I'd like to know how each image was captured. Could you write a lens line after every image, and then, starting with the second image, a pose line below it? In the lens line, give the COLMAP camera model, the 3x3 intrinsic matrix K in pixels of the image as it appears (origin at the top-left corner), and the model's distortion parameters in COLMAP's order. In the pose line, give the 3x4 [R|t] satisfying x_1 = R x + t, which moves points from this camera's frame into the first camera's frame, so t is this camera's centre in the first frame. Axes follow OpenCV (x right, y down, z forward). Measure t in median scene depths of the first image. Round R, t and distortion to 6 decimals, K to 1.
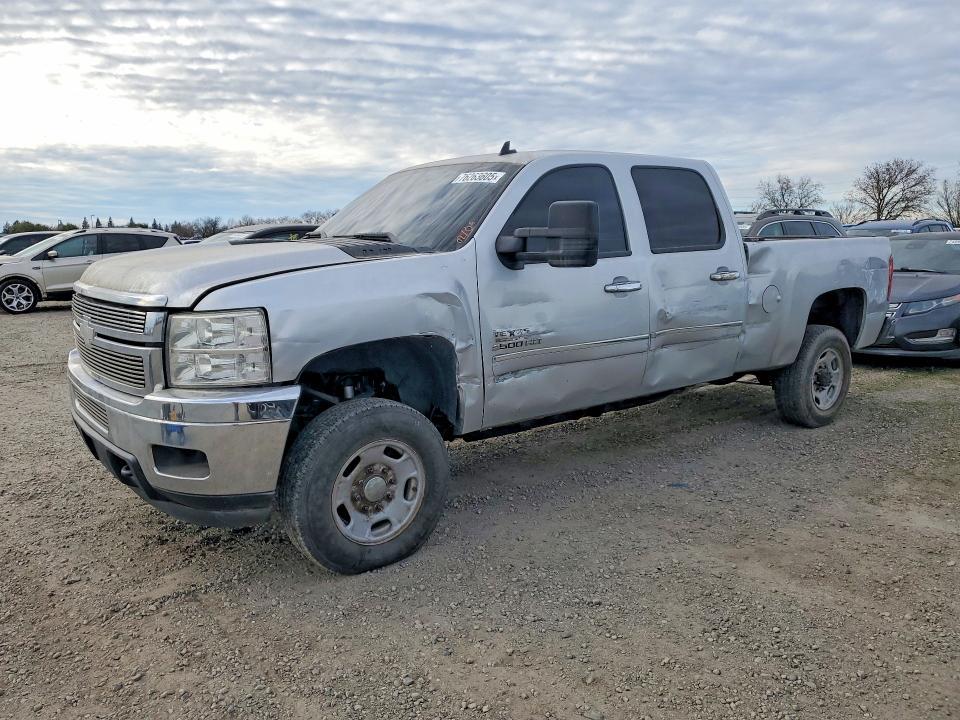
lens RADIAL K [[775.5, 0, 480.0], [0, 775.5, 360.0], [0, 0, 1]] dist [0.015048, -0.008441]
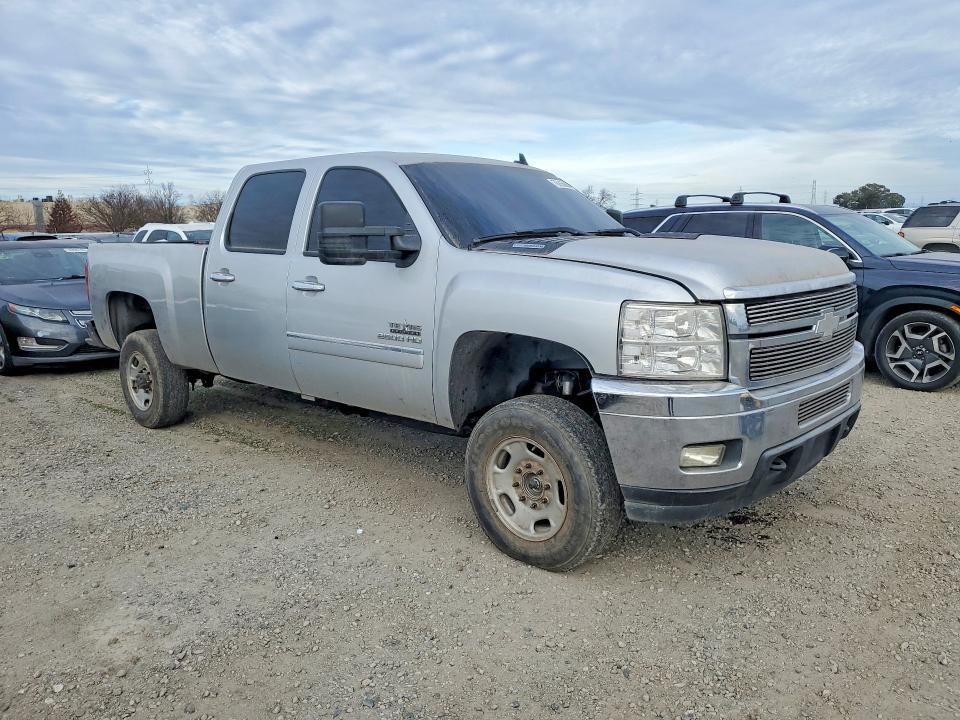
lens RADIAL K [[775.5, 0, 480.0], [0, 775.5, 360.0], [0, 0, 1]] dist [0.015048, -0.008441]
pose [[-0.151771, -0.136041, 0.979009, -0.067547], [0.160567, 0.973933, 0.160228, -0.010079], [-0.975287, 0.181515, -0.125971, 0.073670]]
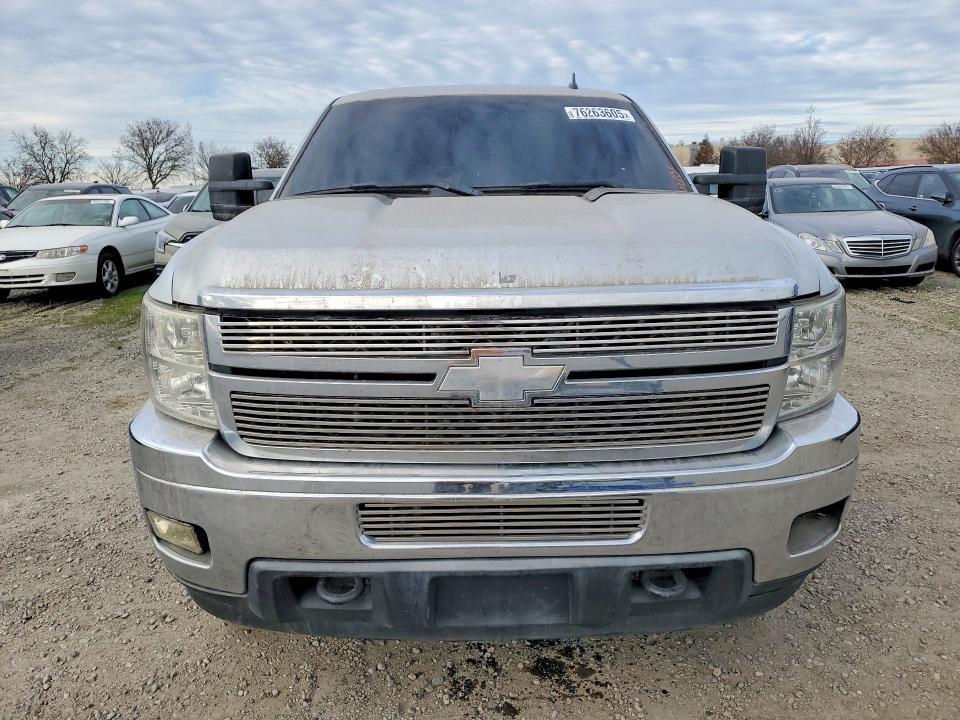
lens RADIAL K [[775.5, 0, 480.0], [0, 775.5, 360.0], [0, 0, 1]] dist [0.015048, -0.008441]
pose [[0.616848, -0.165738, 0.769434, -0.043278], [0.126328, 0.985752, 0.111057, -0.004452], [-0.776878, 0.028696, 0.628997, 0.031779]]
